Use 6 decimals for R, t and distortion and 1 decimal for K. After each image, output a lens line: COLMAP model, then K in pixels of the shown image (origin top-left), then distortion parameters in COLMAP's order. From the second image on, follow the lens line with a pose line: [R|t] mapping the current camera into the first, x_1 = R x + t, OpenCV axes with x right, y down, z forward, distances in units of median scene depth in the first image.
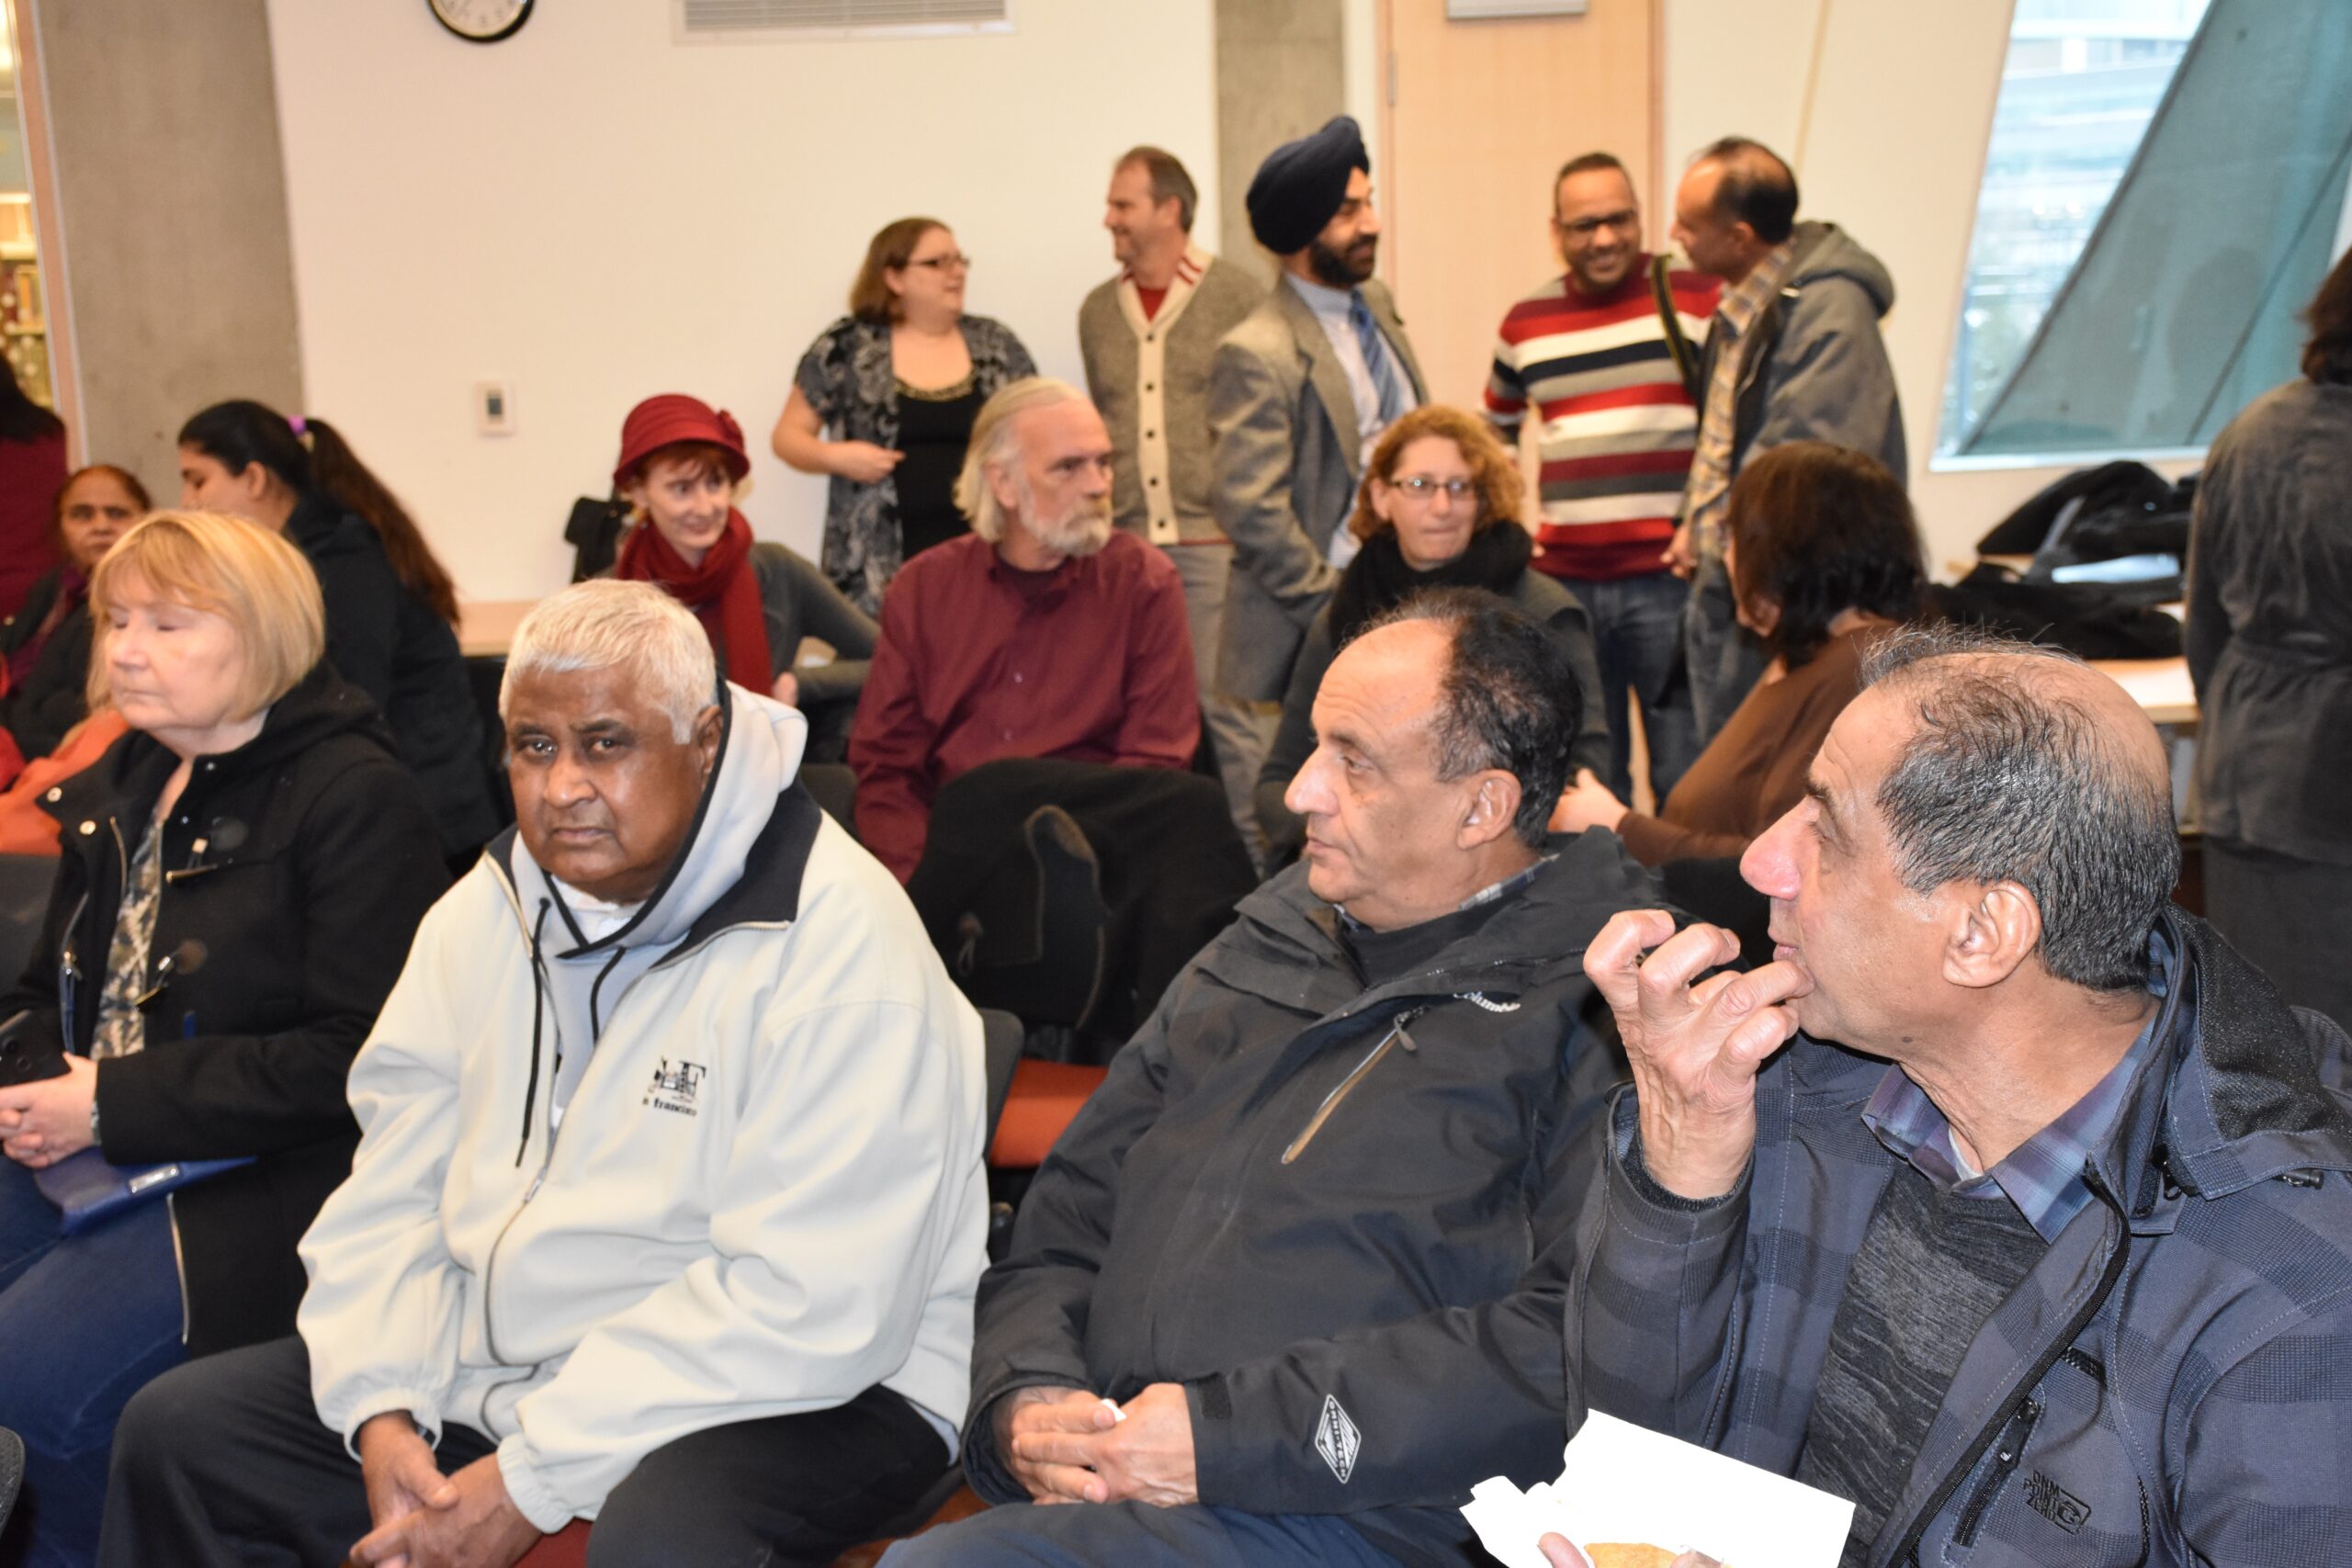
lens RADIAL K [[3486.0, 0, 1176.0], [0, 3486.0, 784.0], [0, 0, 1]] dist [0.355004, -0.009877]
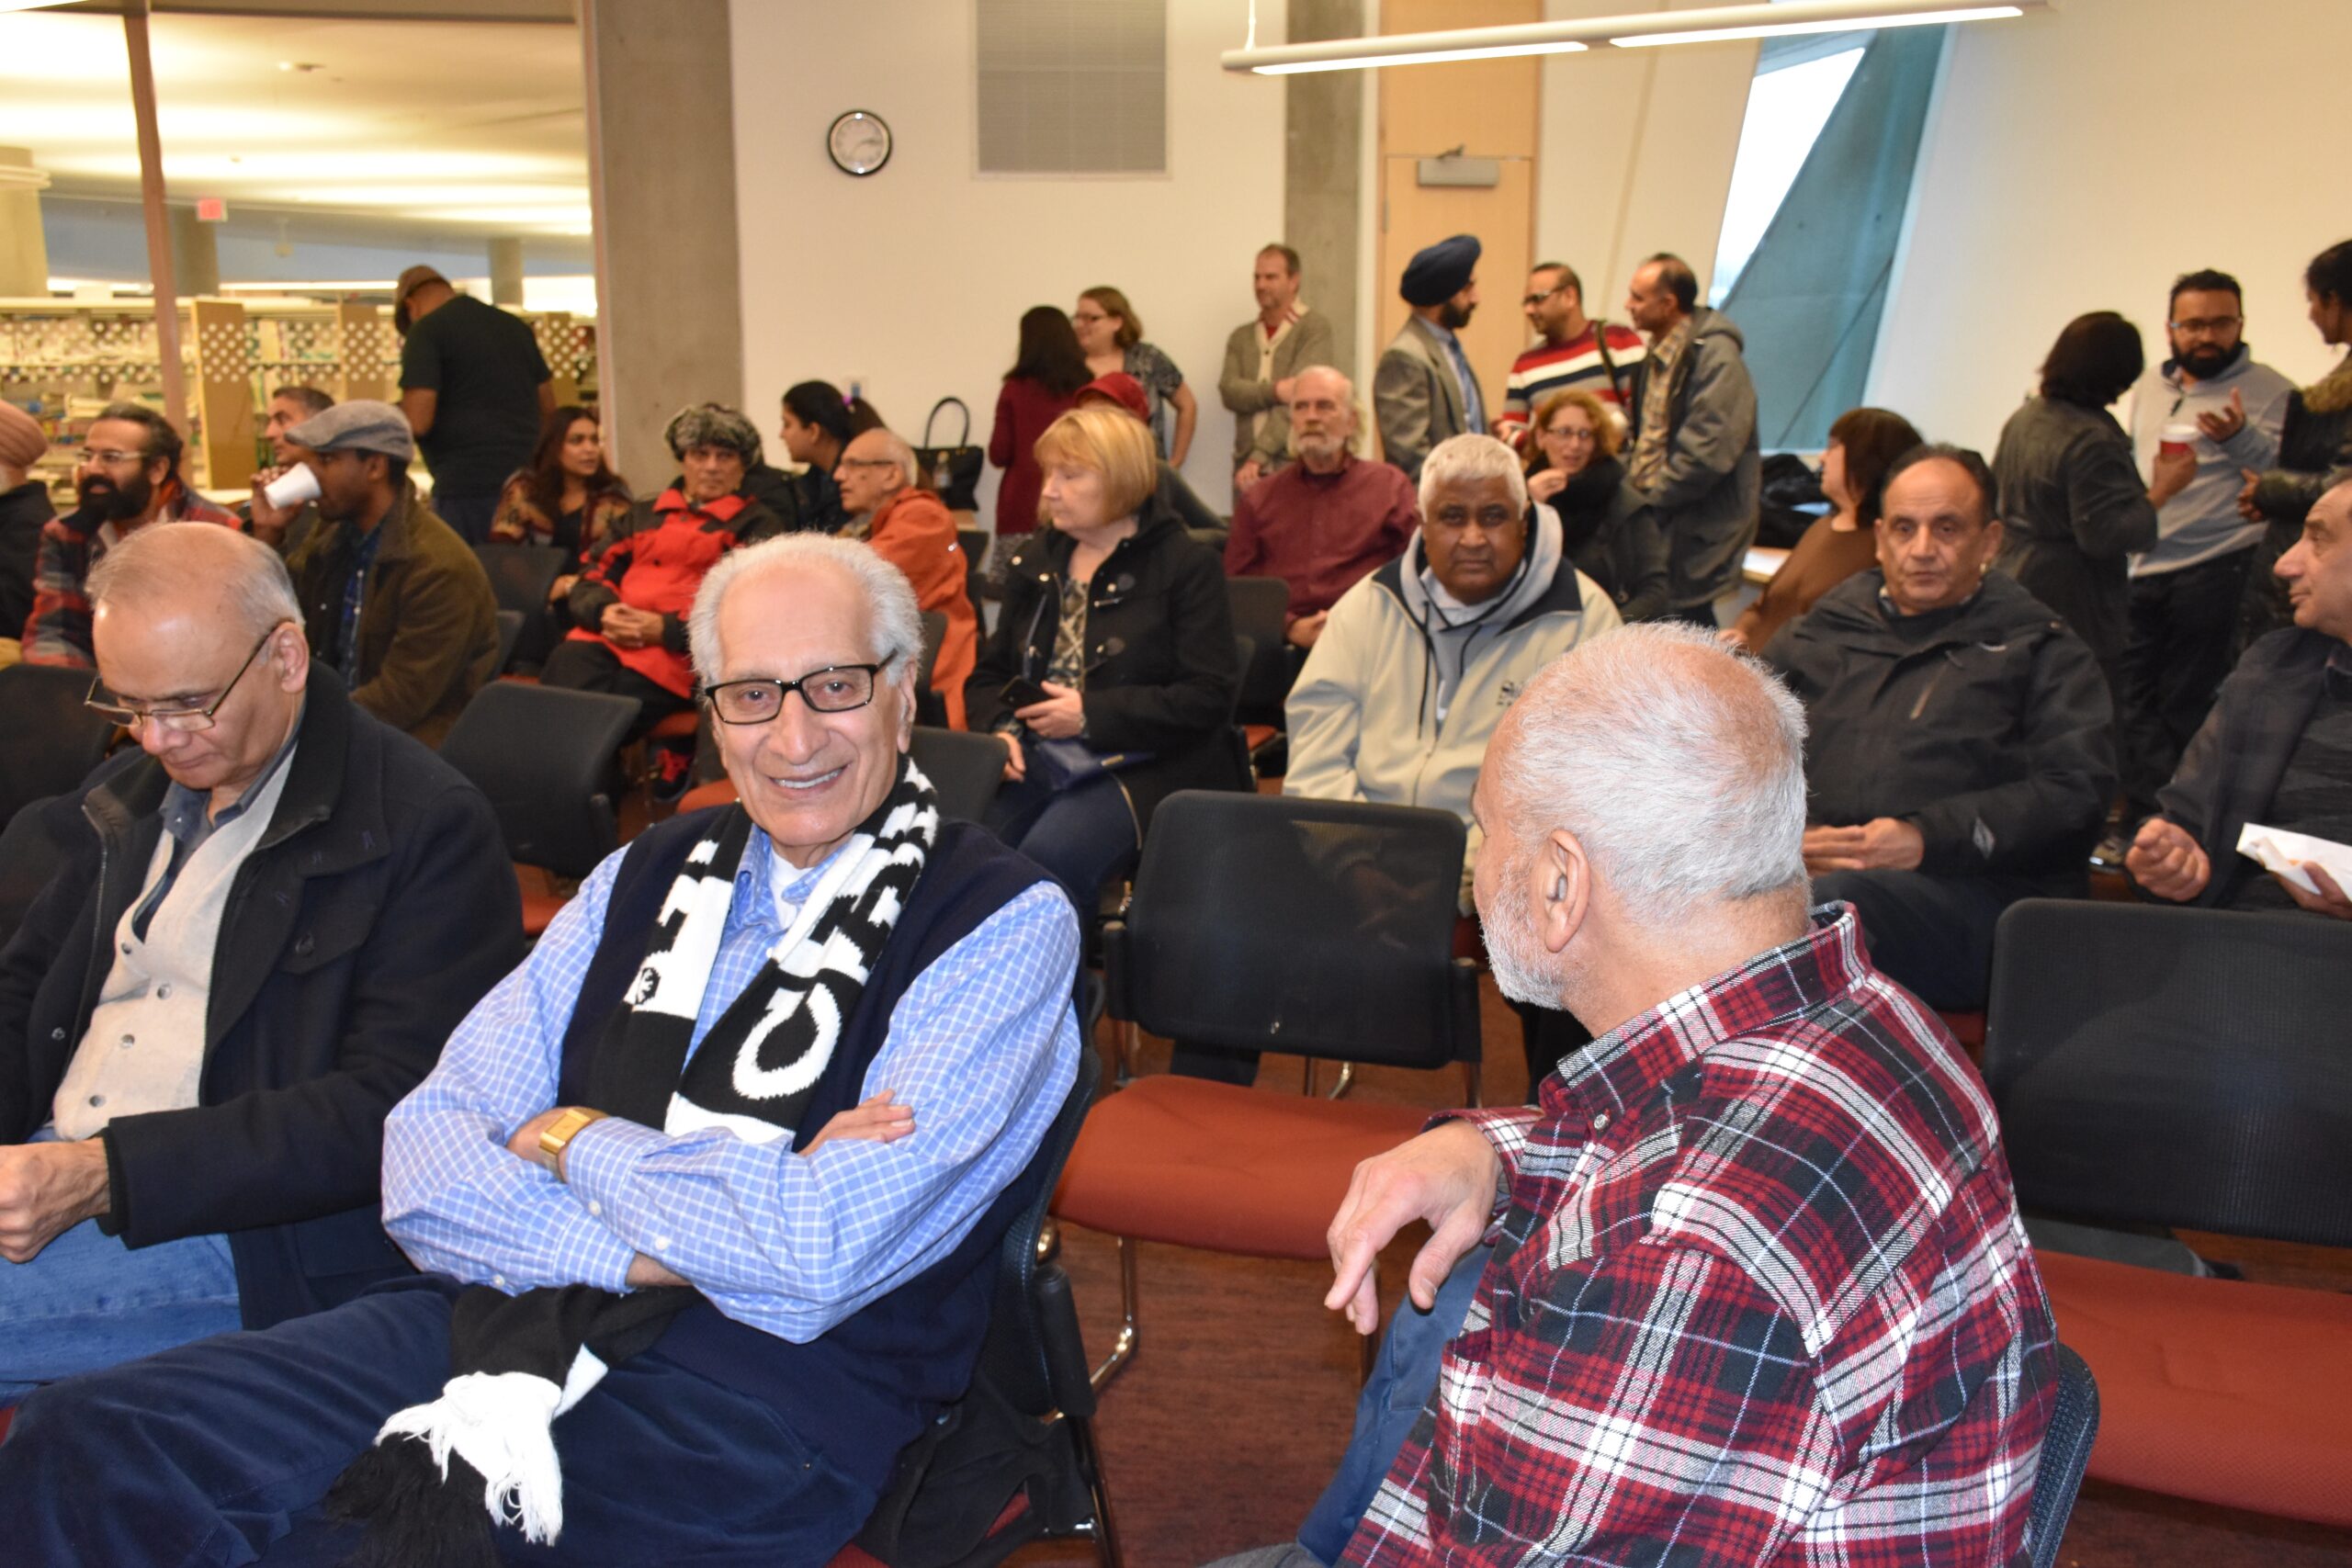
lens RADIAL K [[2203.9, 0, 1176.0], [0, 2203.9, 784.0], [0, 0, 1]] dist [-0.012788, -0.002388]
pose [[0.992882, 0.013702, 0.118315, -0.259054], [-0.019532, 0.998644, 0.048256, 0.043869], [-0.117493, -0.050223, 0.991803, -0.106815]]
